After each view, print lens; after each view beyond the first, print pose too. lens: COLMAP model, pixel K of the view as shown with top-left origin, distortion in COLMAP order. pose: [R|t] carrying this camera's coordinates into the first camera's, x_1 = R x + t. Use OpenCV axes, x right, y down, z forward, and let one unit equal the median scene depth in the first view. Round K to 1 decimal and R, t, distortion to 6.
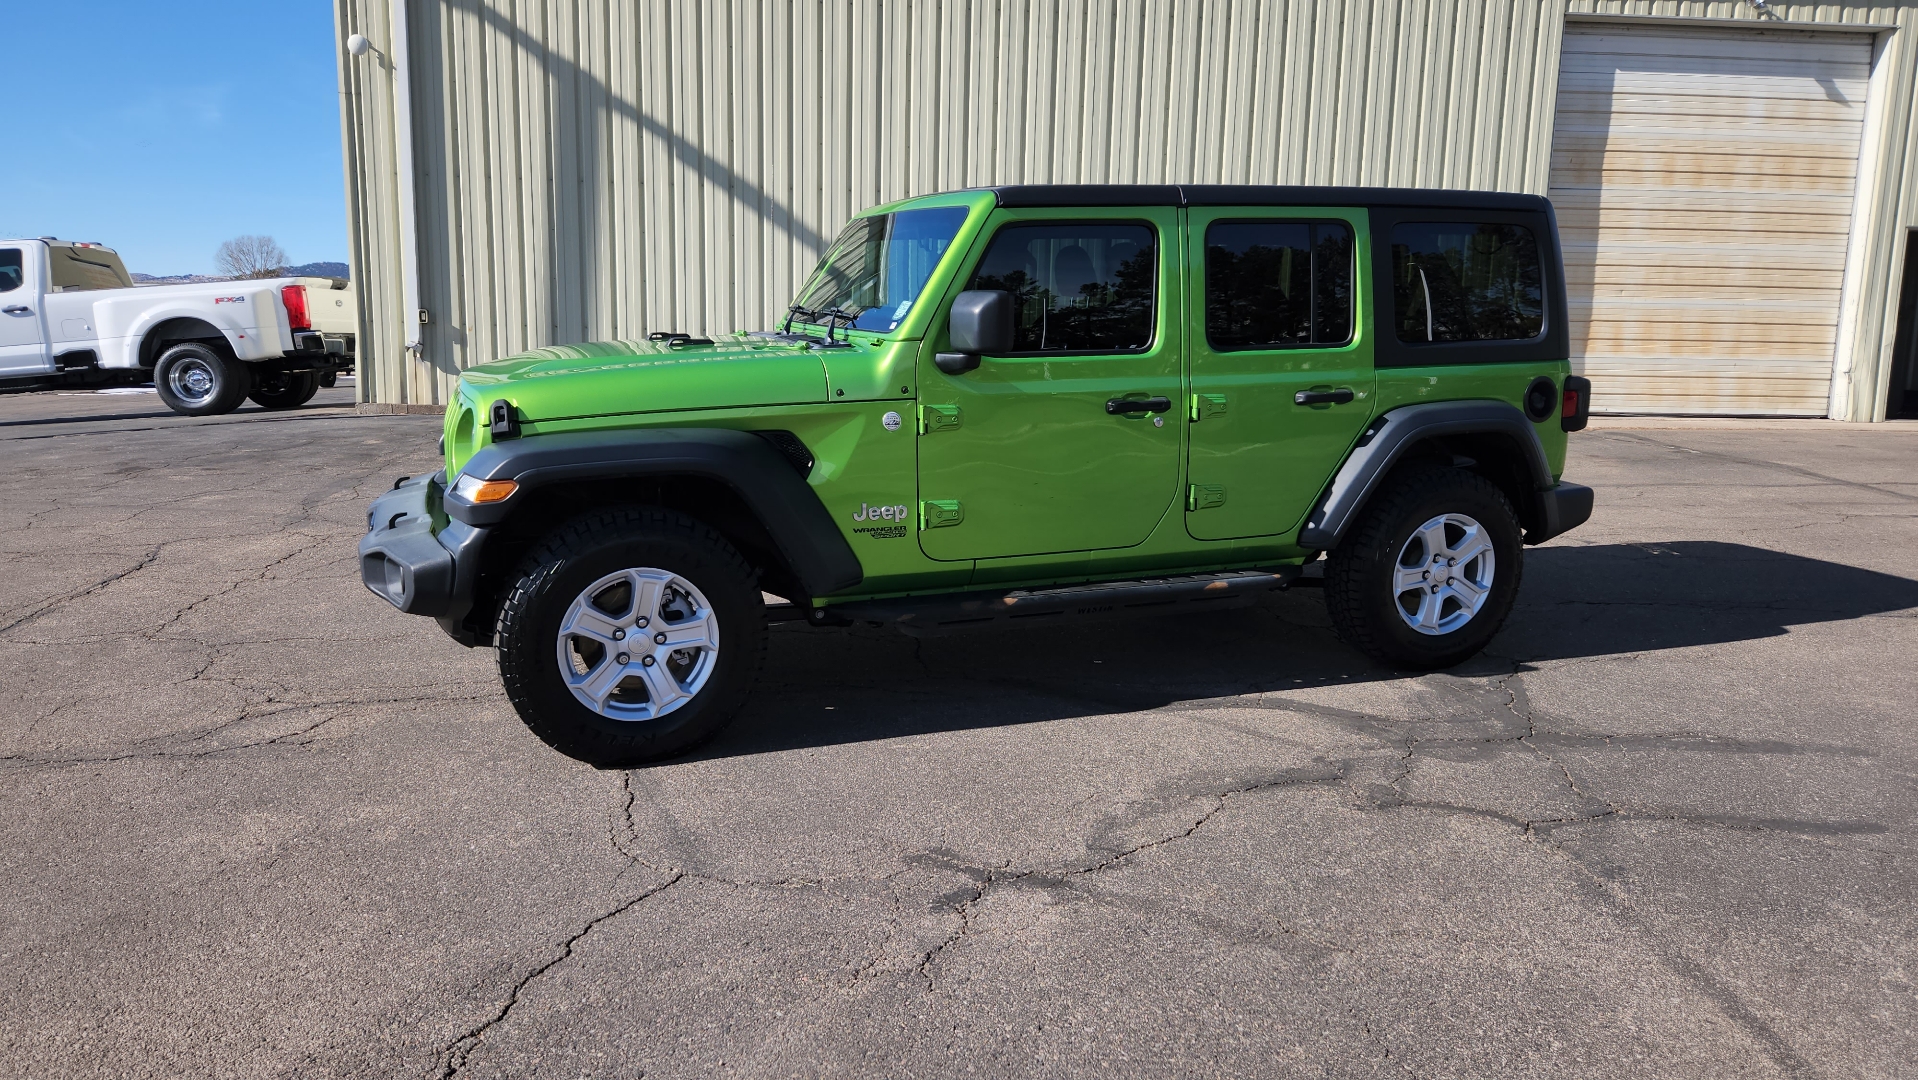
lens RADIAL K [[1287.8, 0, 942.1], [0, 1287.8, 543.2], [0, 0, 1]] dist [0.068083, -0.052014]
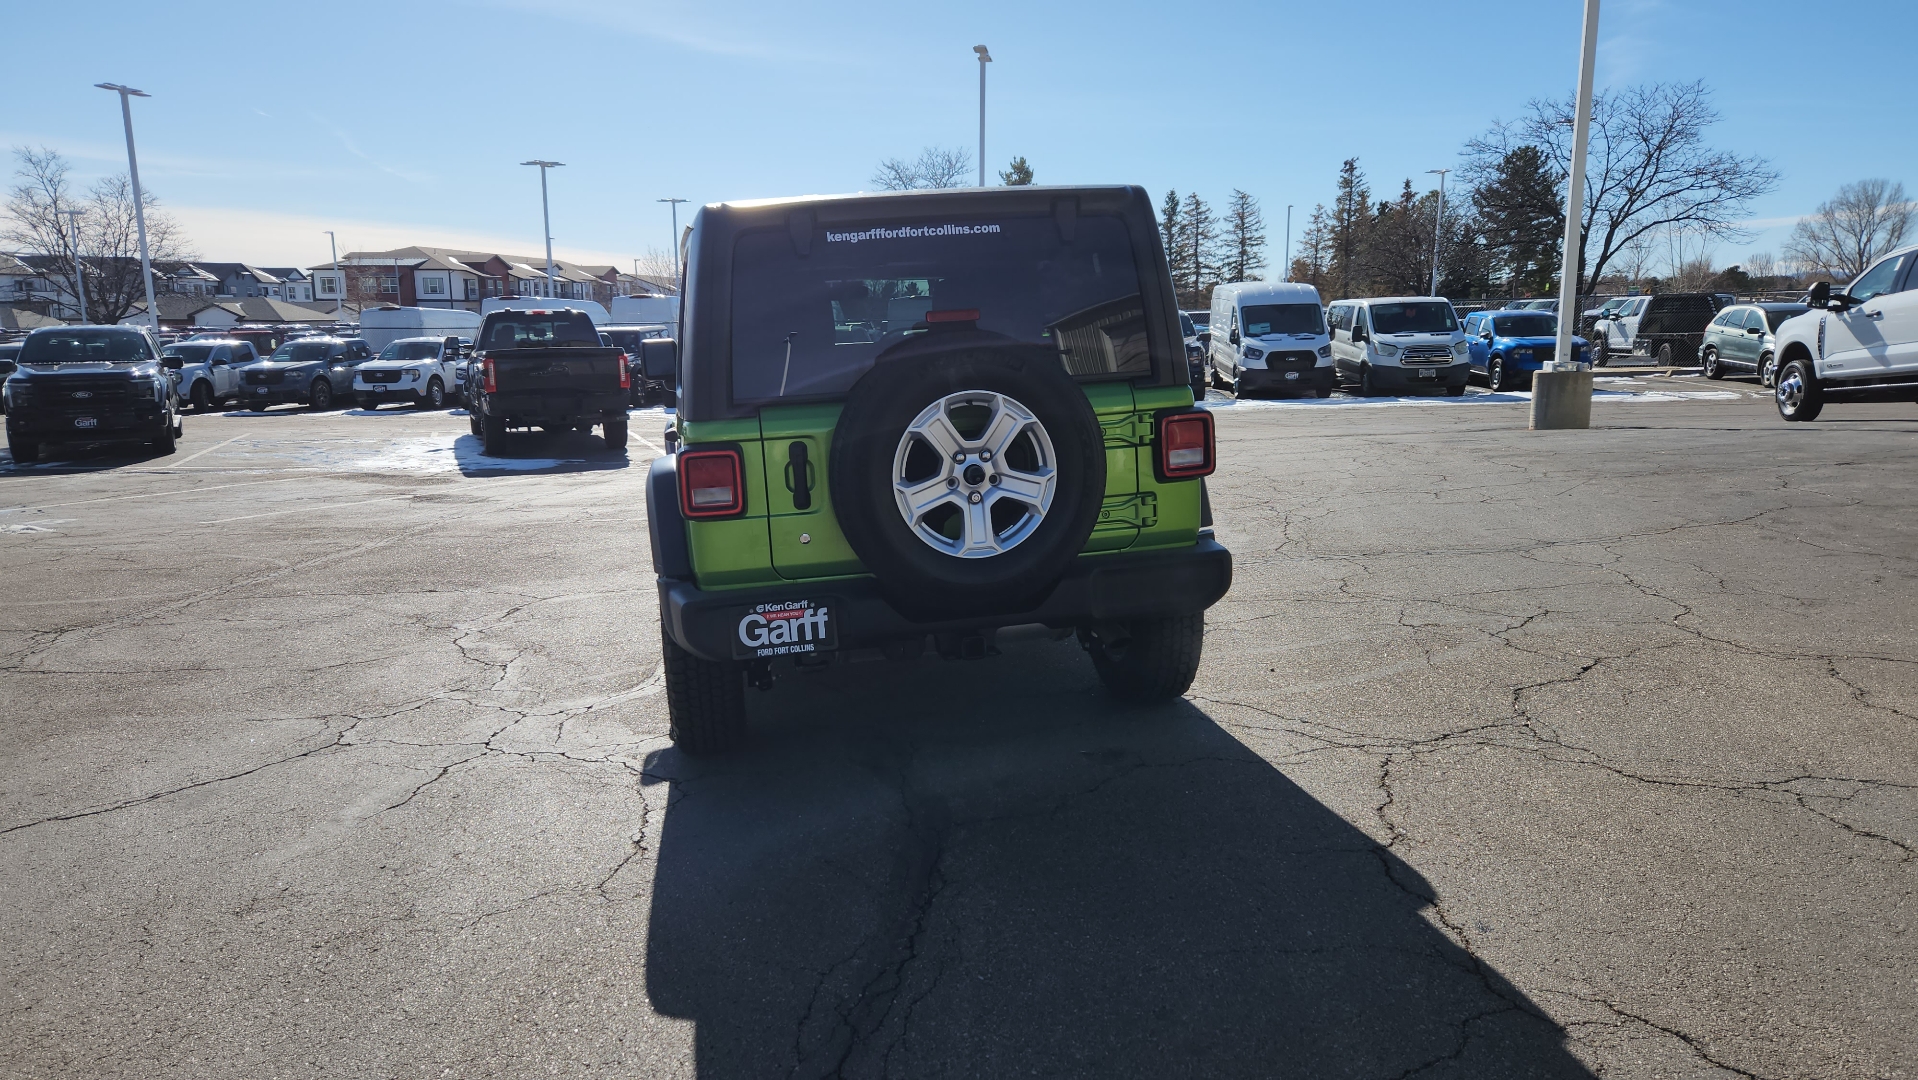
lens RADIAL K [[1284.9, 0, 925.6], [0, 1284.9, 550.9], [0, 0, 1]] dist [0.071712, -0.056396]
pose [[-0.193925, 0.164879, -0.967061, 1.281836], [-0.138655, 0.971273, 0.193402, -0.250847], [0.971168, 0.171593, -0.165493, 1.377097]]
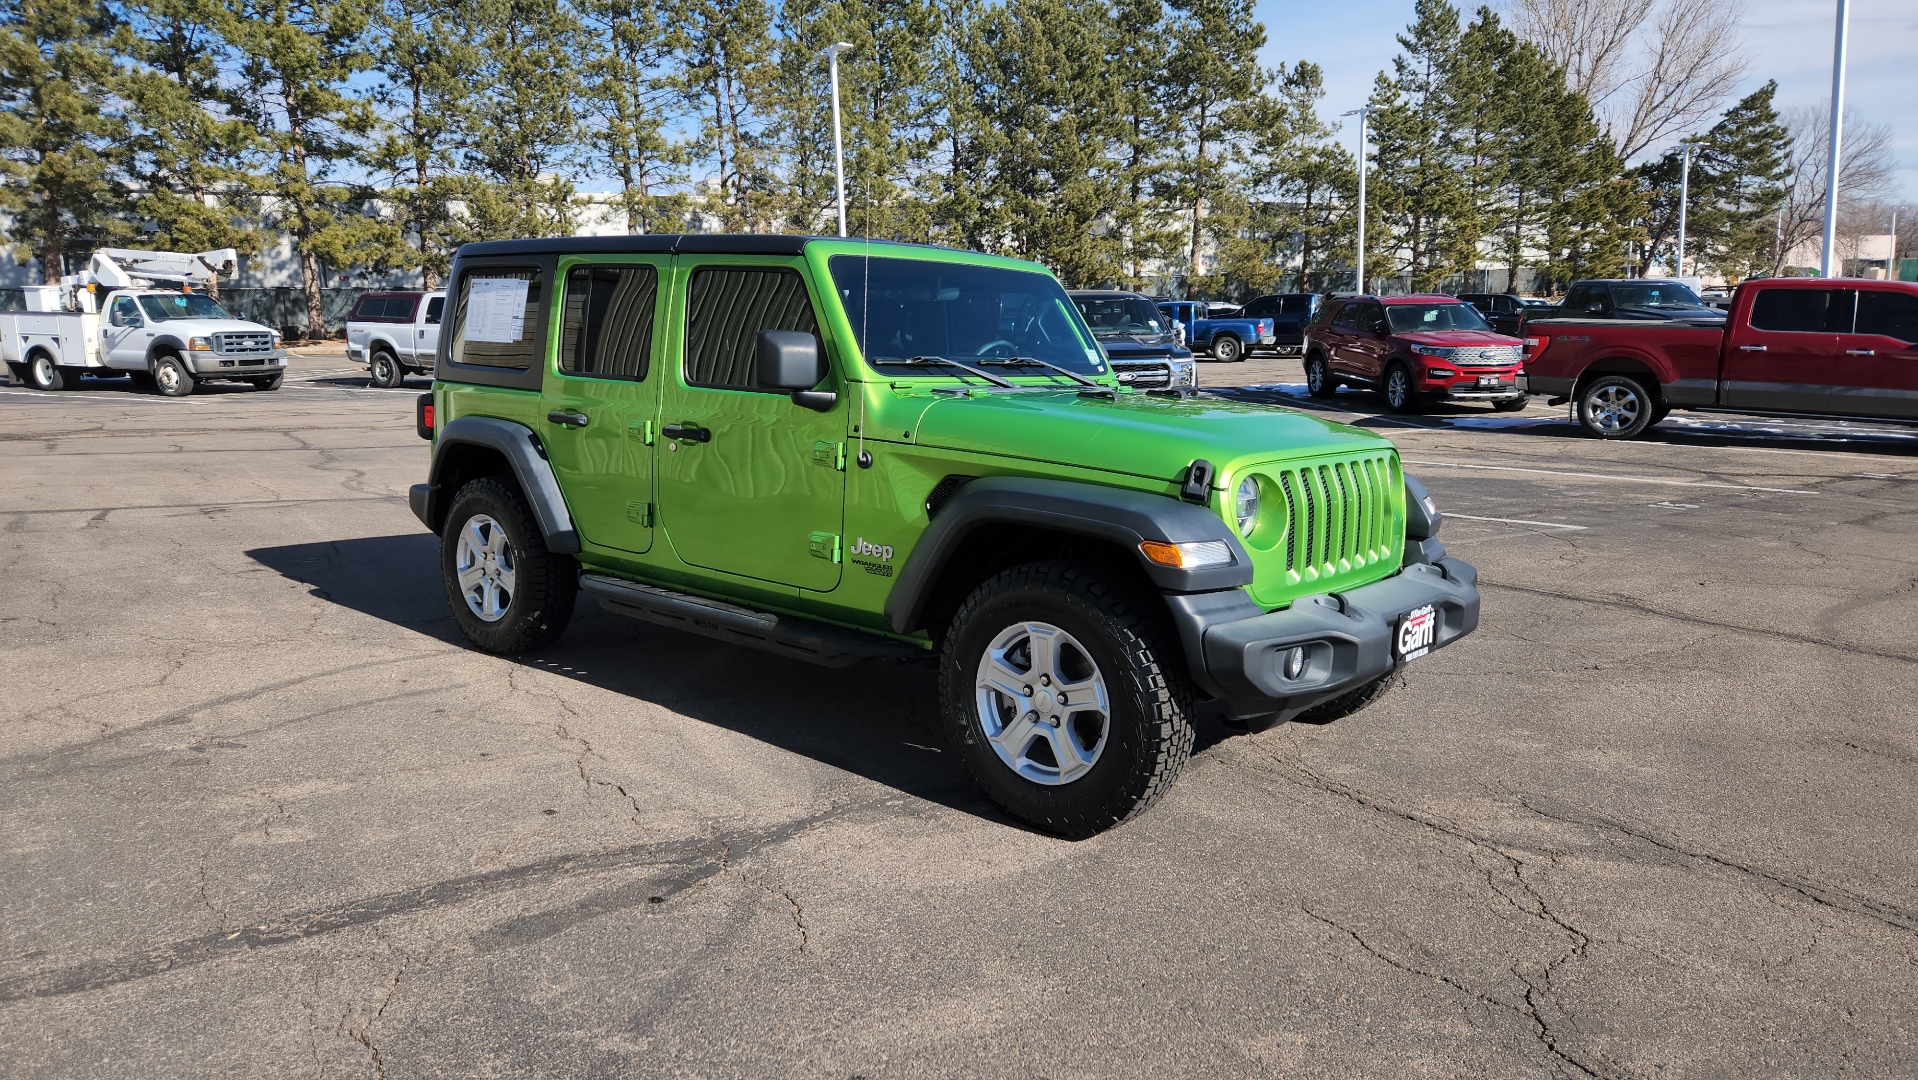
lens RADIAL K [[1281.3, 0, 929.4], [0, 1281.3, 525.4], [0, 0, 1]] dist [0.072624, -0.060334]
pose [[-0.457047, -0.145519, 0.877458, -0.968392], [0.150468, 0.959657, 0.237526, -0.308321], [-0.876623, 0.240589, -0.416712, 1.526301]]
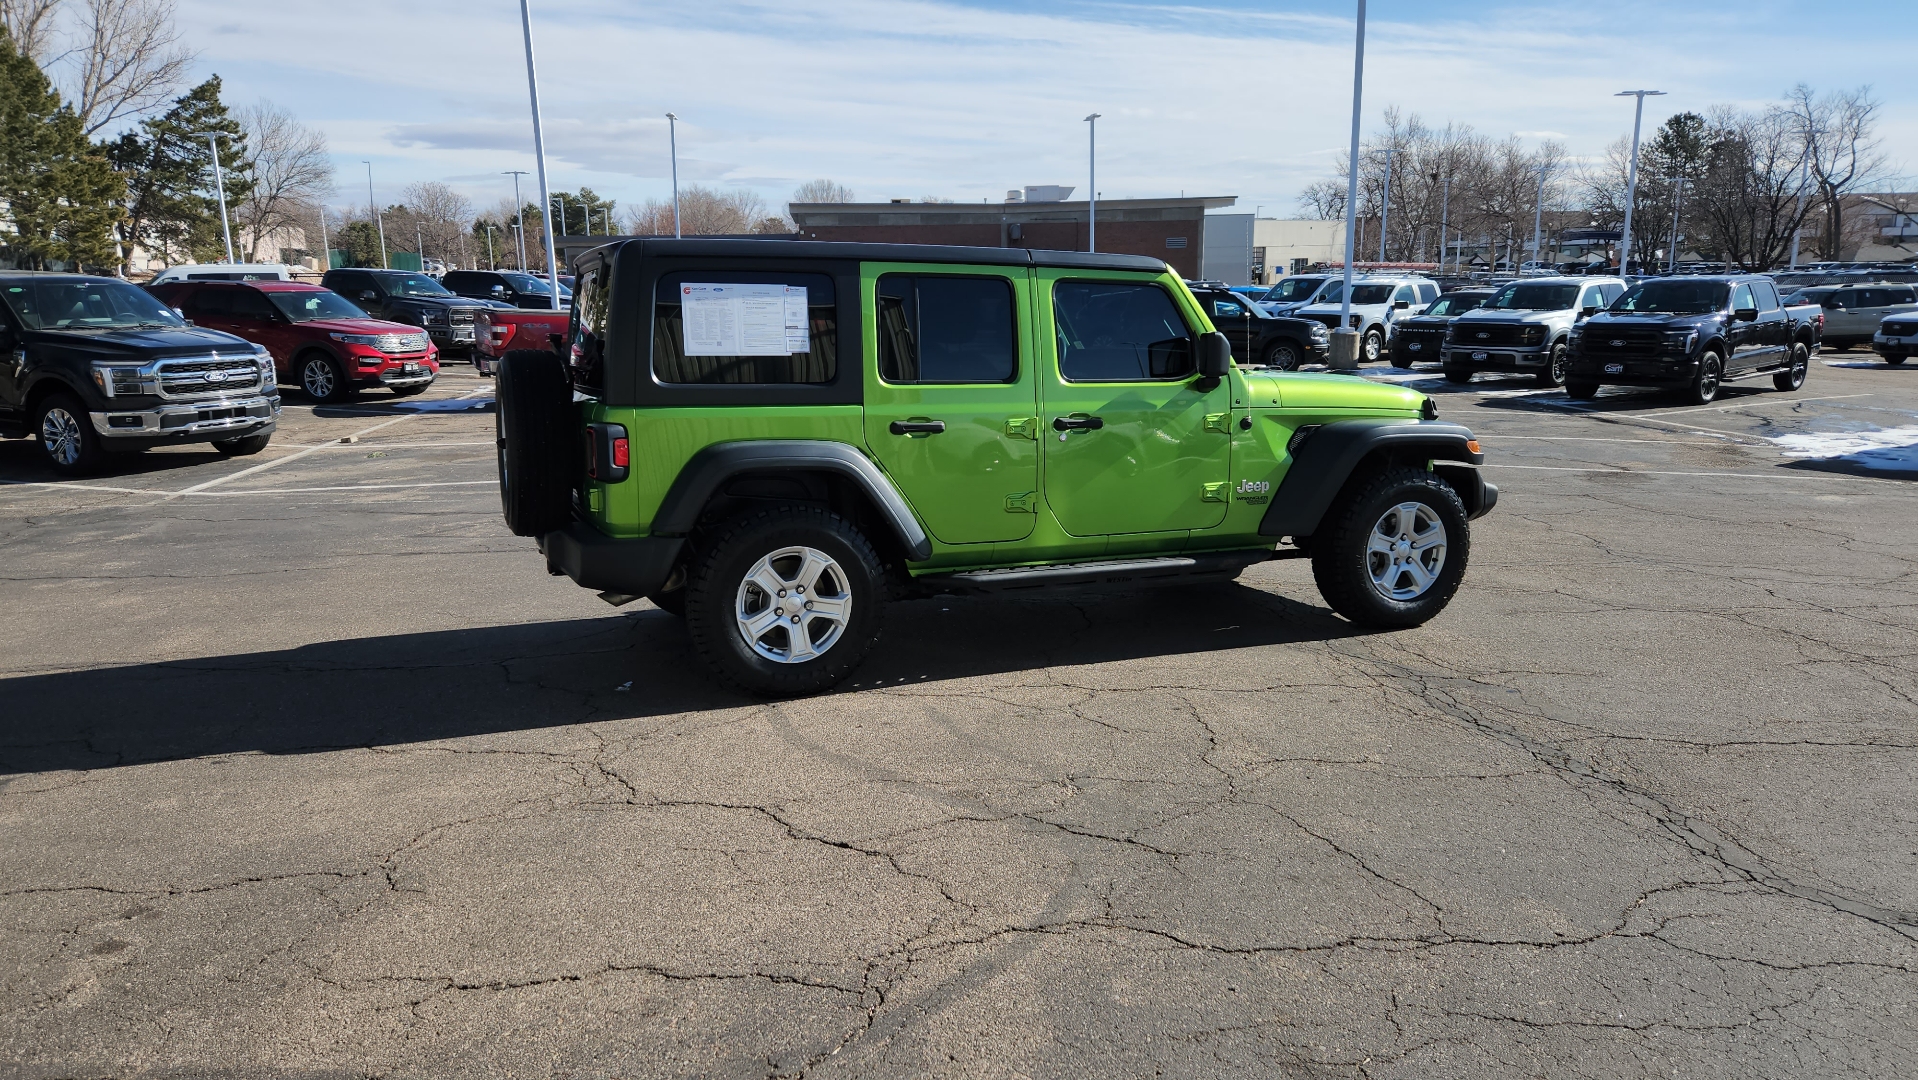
lens RADIAL K [[1281.3, 0, 925.3], [0, 1281.3, 533.0], [0, 0, 1]] dist [0.072624, -0.060334]
pose [[-0.999999, -0.001177, 0.000086, 0.154411], [-0.001075, 0.938522, 0.345217, -0.475872], [-0.000487, 0.345216, -0.938523, 2.386122]]
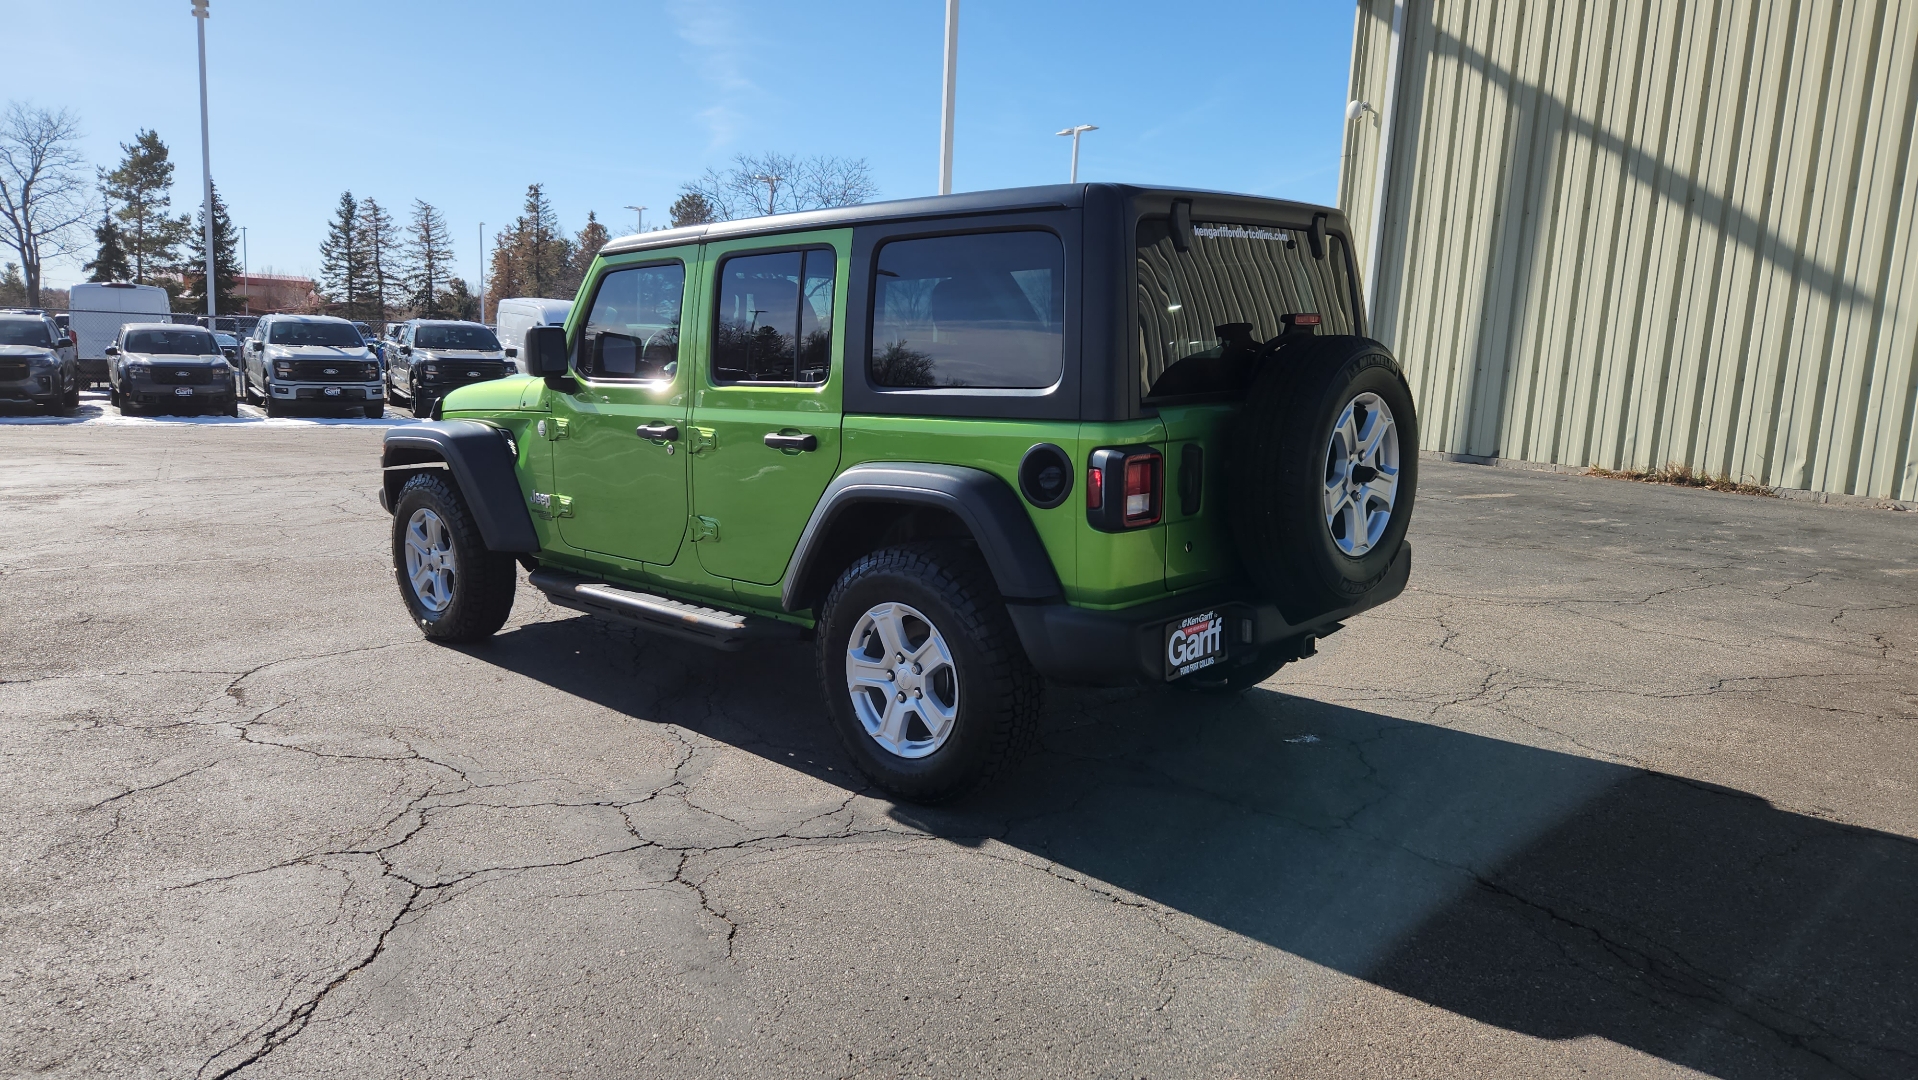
lens RADIAL K [[1284.9, 0, 930.8], [0, 1284.9, 542.4], [0, 0, 1]] dist [0.071712, -0.056396]
pose [[0.425022, 0.136372, -0.894852, 1.130796], [-0.168882, 0.983174, 0.069619, -0.120908], [0.889289, 0.121535, 0.440901, 0.693009]]
